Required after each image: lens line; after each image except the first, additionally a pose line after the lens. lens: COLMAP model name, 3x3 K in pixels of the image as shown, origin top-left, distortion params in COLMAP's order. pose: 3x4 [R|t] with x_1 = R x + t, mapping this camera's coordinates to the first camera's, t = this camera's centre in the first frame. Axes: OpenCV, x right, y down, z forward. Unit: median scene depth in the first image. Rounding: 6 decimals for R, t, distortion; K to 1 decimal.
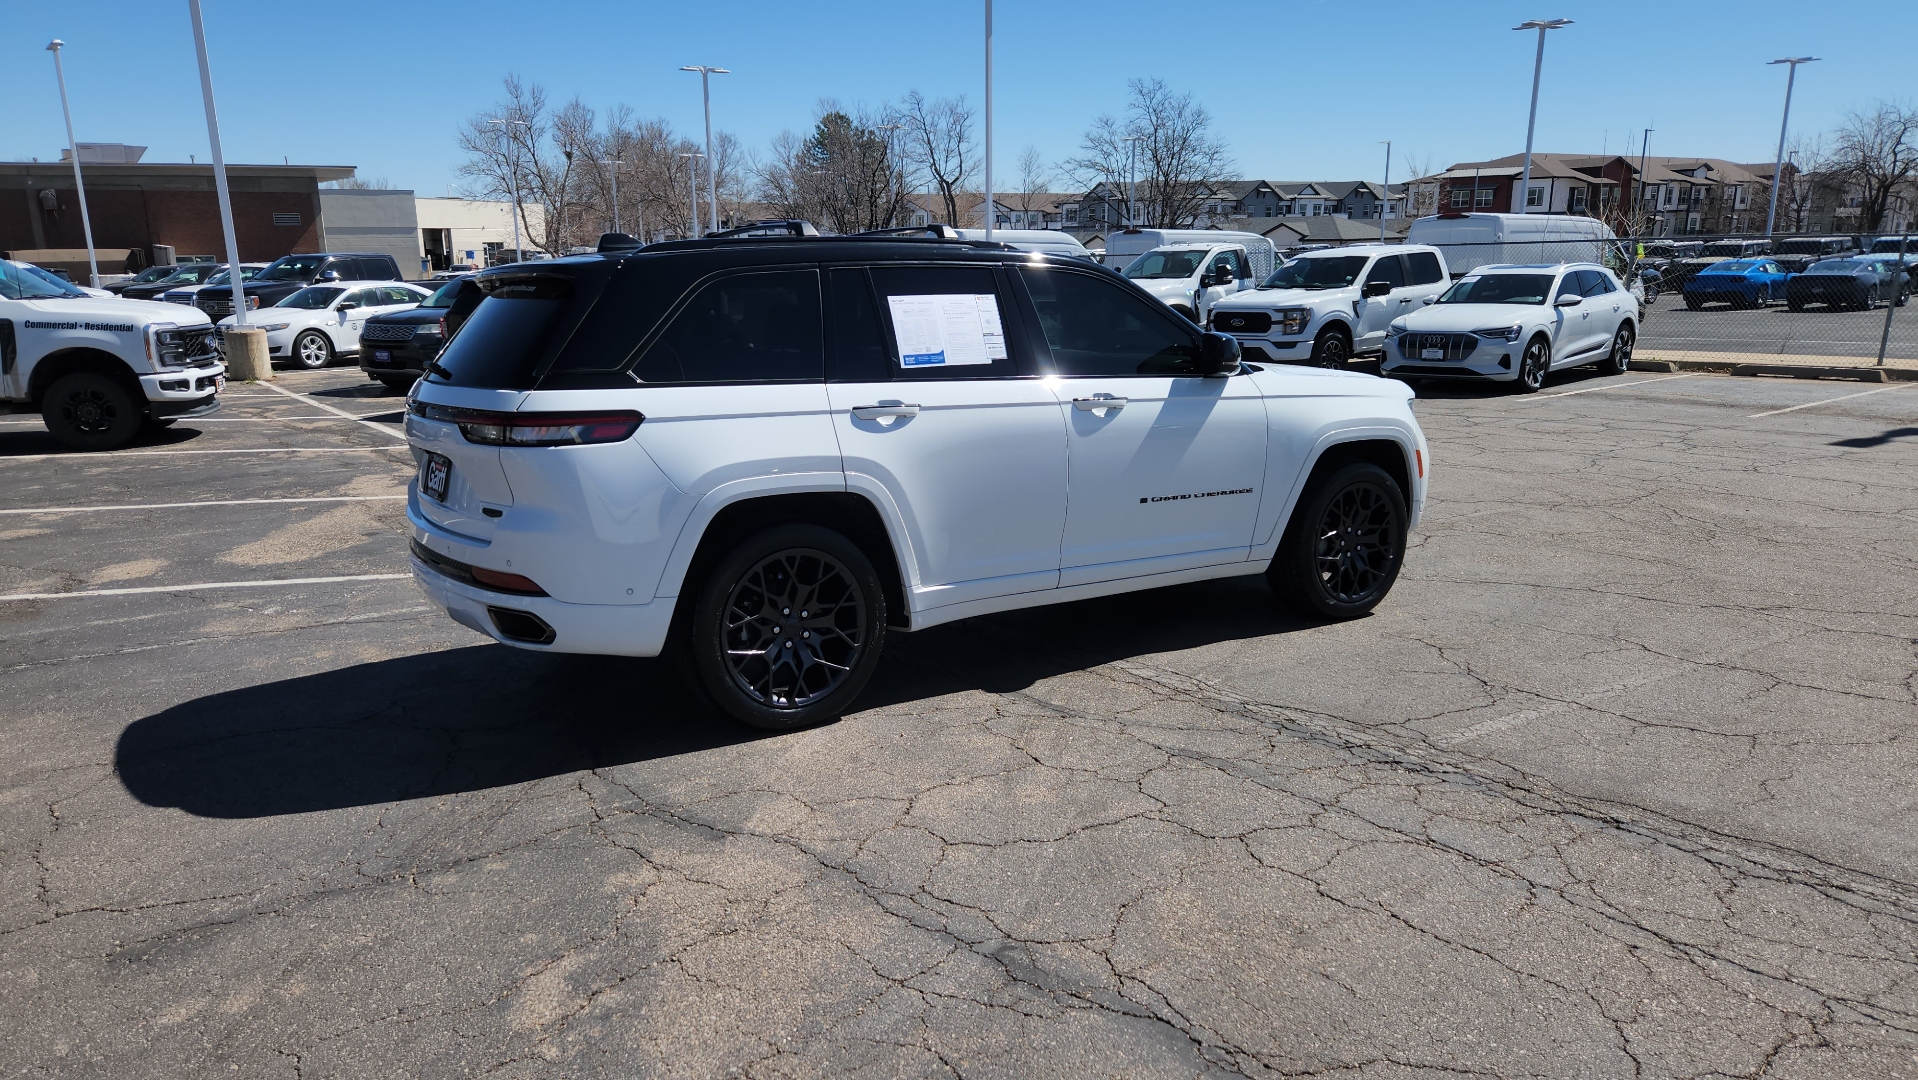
lens RADIAL K [[1282.9, 0, 935.2], [0, 1282.9, 549.1], [0, 0, 1]] dist [0.071484, -0.057602]
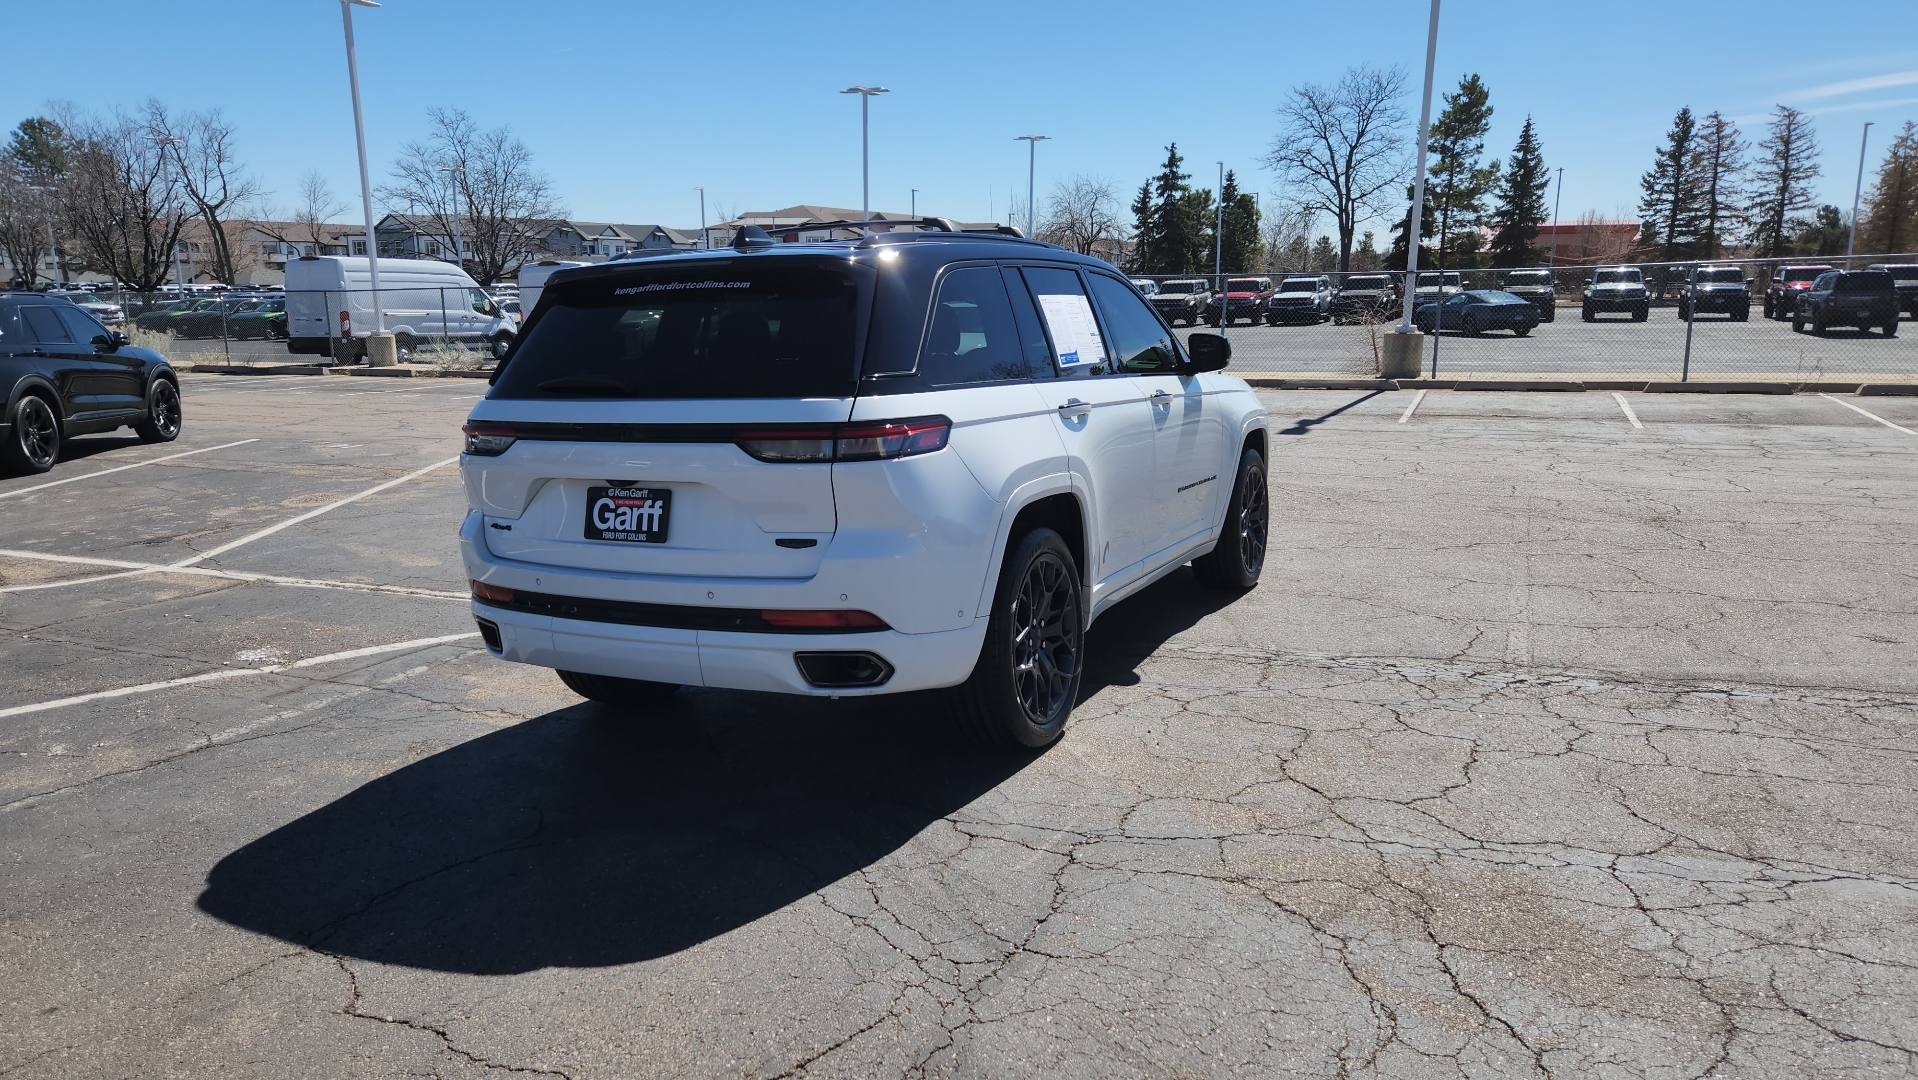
lens RADIAL K [[1282.9, 0, 927.8], [0, 1282.9, 543.3], [0, 0, 1]] dist [0.071484, -0.057602]
pose [[0.866249, -0.093048, 0.490871, -0.525058], [0.109599, 0.993963, -0.005000, -0.010874], [-0.487443, 0.058131, 0.871218, 0.168929]]
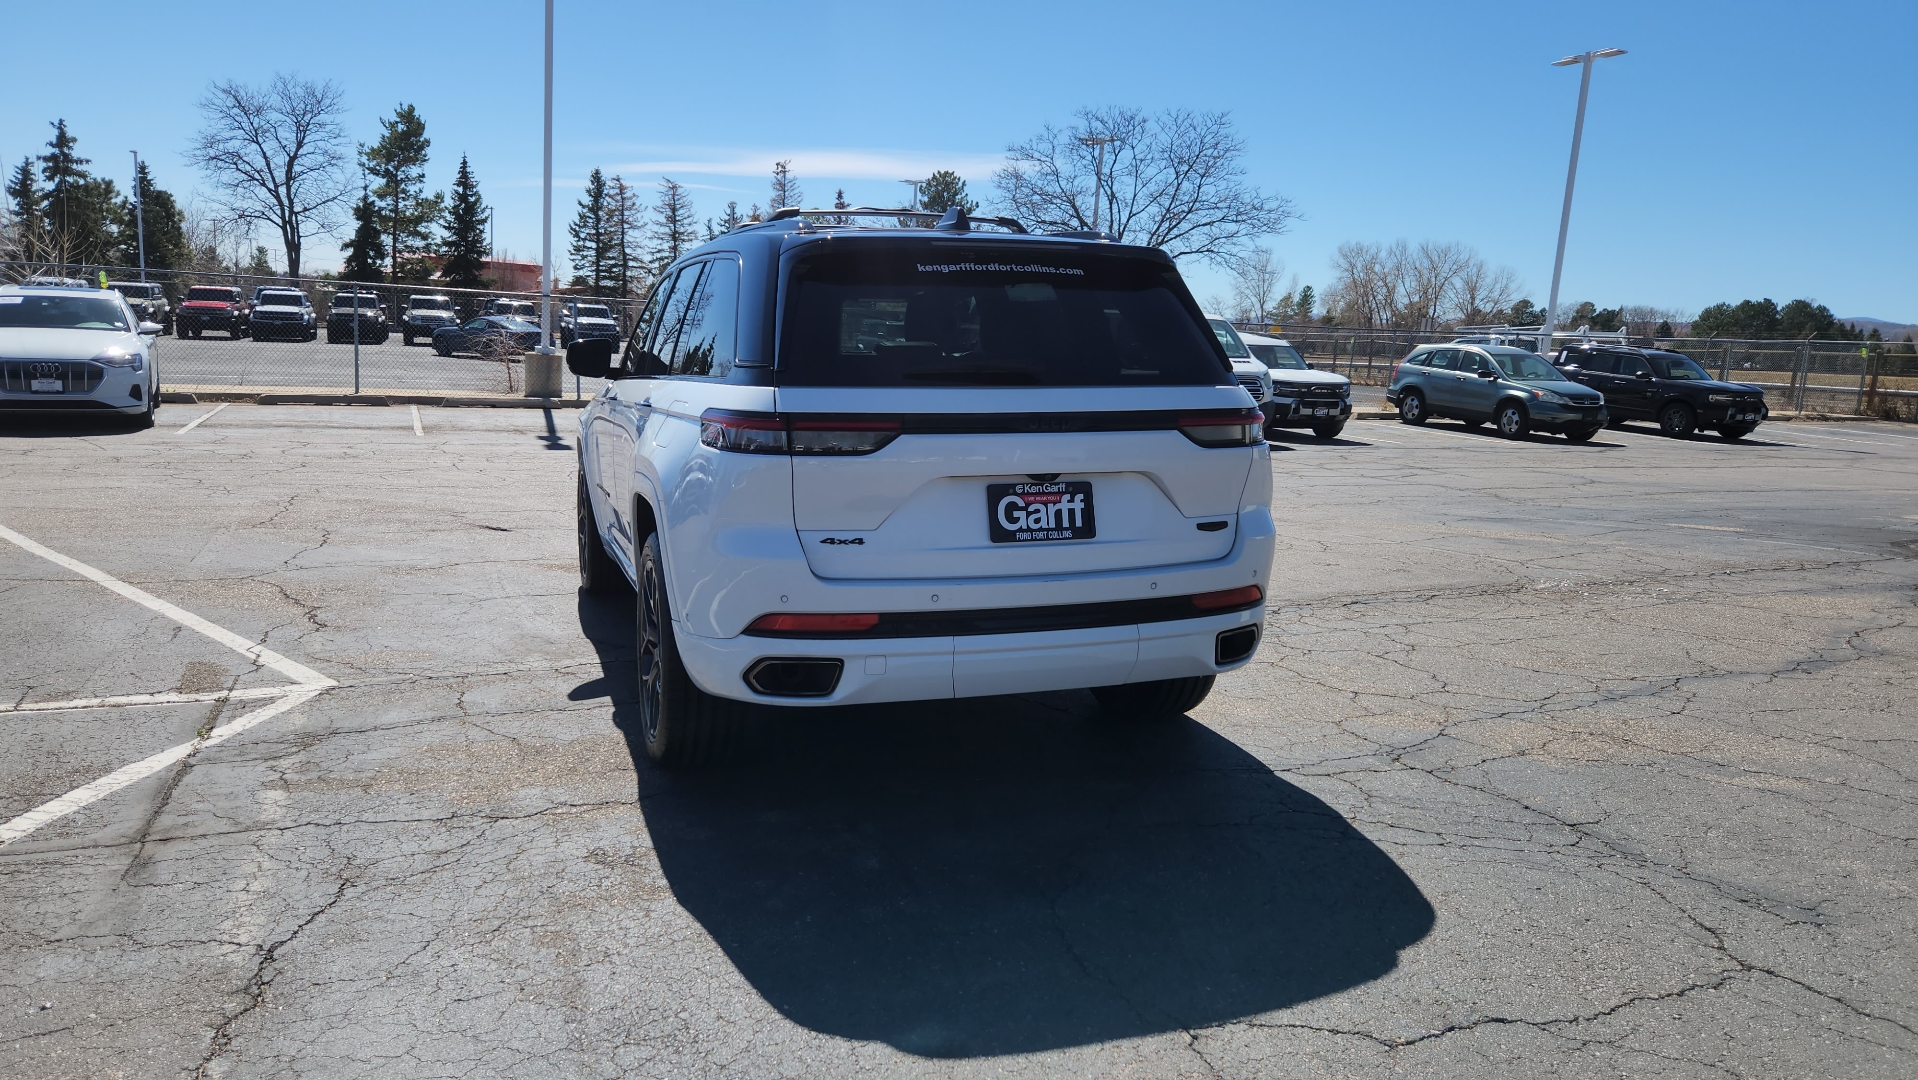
lens RADIAL K [[1282.9, 0, 922.7], [0, 1282.9, 521.0], [0, 0, 1]] dist [0.071484, -0.057602]
pose [[0.247677, -0.115064, 0.961986, -0.945889], [0.165372, 0.983372, 0.075045, -0.099560], [-0.954625, 0.140499, 0.262587, 0.735923]]
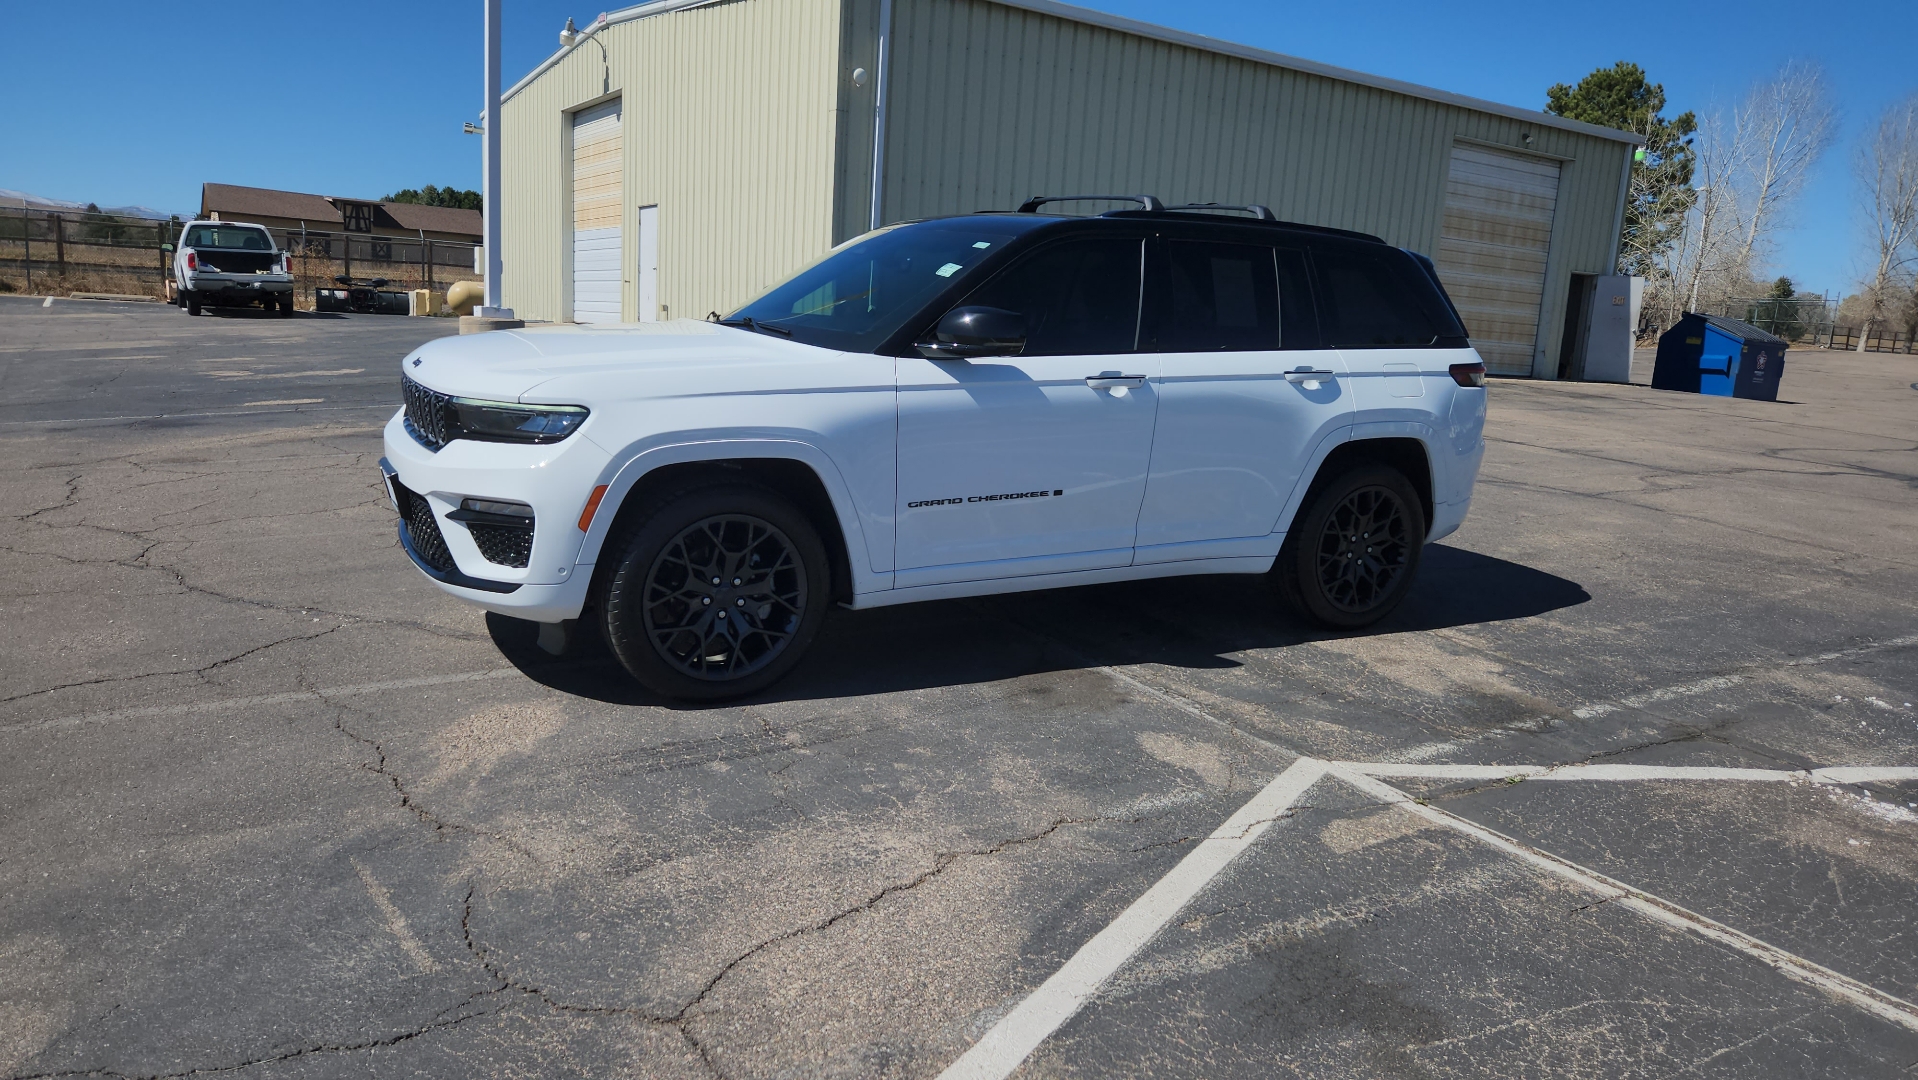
lens RADIAL K [[1281.4, 0, 931.3], [0, 1281.4, 547.1], [0, 0, 1]] dist [0.064216, -0.049634]
pose [[-0.996027, -0.058219, 0.067389, 0.001233], [-0.027112, 0.919029, 0.393257, -0.389485], [-0.084828, 0.389868, -0.916956, 2.056041]]
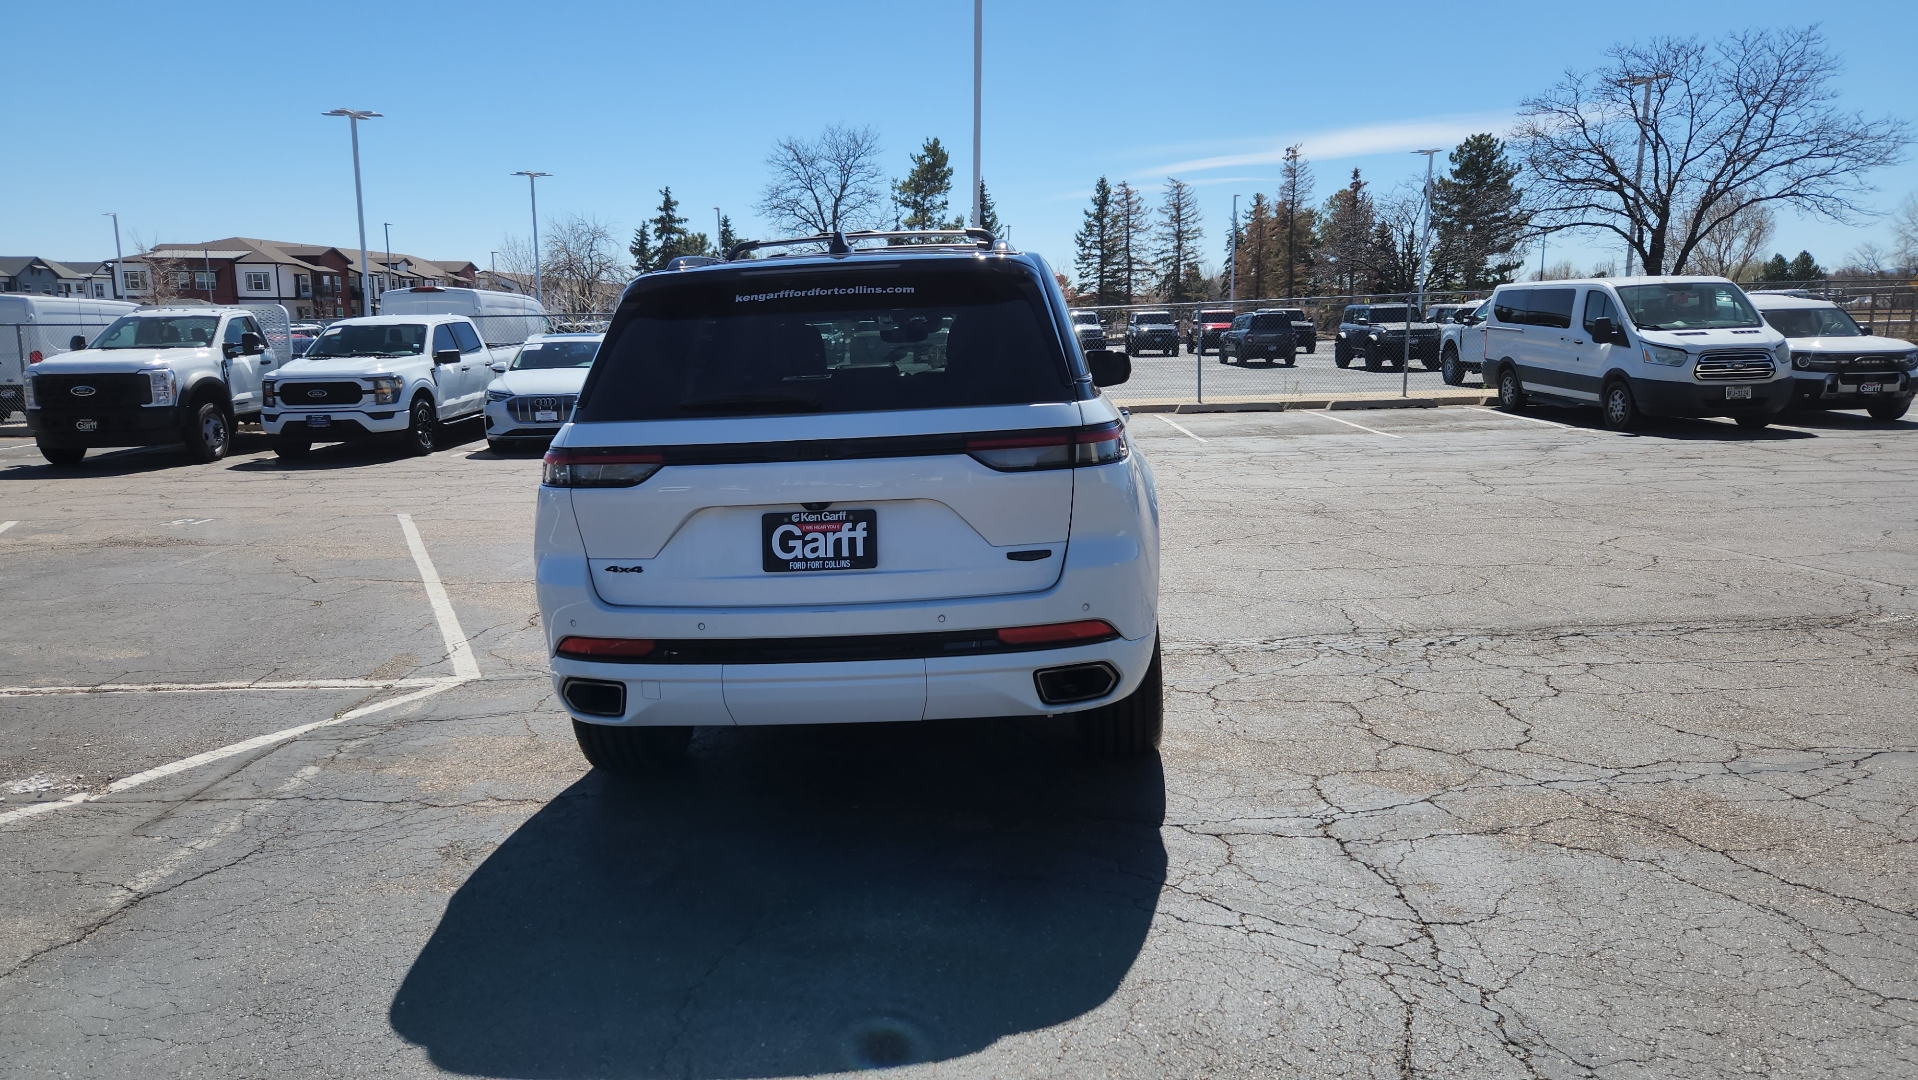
lens RADIAL K [[1282.9, 0, 929.8], [0, 1282.9, 528.2], [0, 0, 1]] dist [0.071484, -0.057602]
pose [[0.605195, -0.121146, 0.786805, -0.778593], [0.183754, 0.982921, 0.010003, -0.049423], [-0.774579, 0.138525, 0.617120, 0.421533]]
